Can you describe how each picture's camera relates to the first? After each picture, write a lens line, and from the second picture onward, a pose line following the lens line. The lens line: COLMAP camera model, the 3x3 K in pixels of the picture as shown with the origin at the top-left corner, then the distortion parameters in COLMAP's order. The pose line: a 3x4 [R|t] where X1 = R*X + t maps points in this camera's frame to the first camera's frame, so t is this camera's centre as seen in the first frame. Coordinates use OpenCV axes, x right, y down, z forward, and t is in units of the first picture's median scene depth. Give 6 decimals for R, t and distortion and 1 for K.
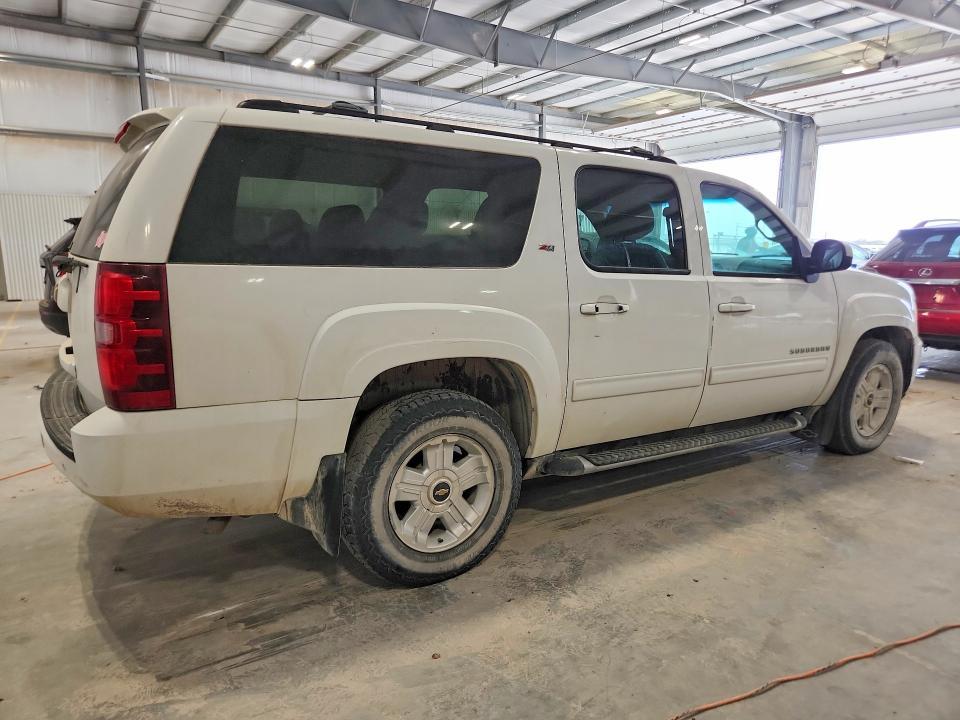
lens RADIAL K [[649.6, 0, 476.5], [0, 649.6, 356.5], [0, 0, 1]] dist [0.005202, 0.000972]
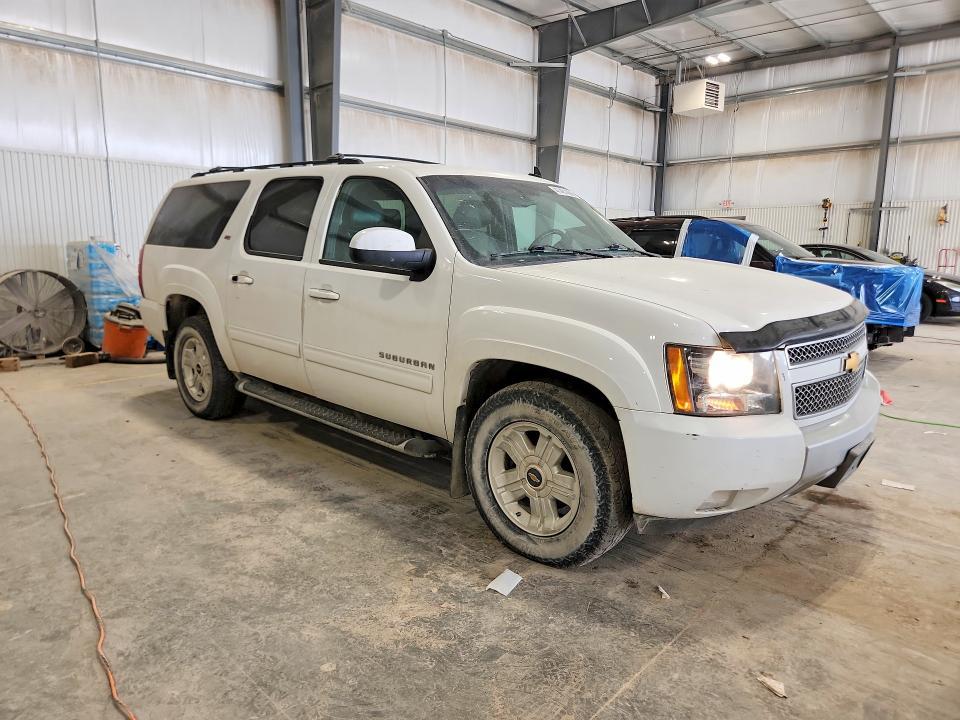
lens RADIAL K [[646.8, 0, 480.6], [0, 646.8, 357.1], [0, 0, 1]] dist [0.004767, 0.002084]
pose [[0.263051, 0.163006, -0.950912, 1.399772], [-0.175382, 0.977281, 0.119010, -0.137207], [0.948707, 0.135467, 0.285663, 0.898951]]
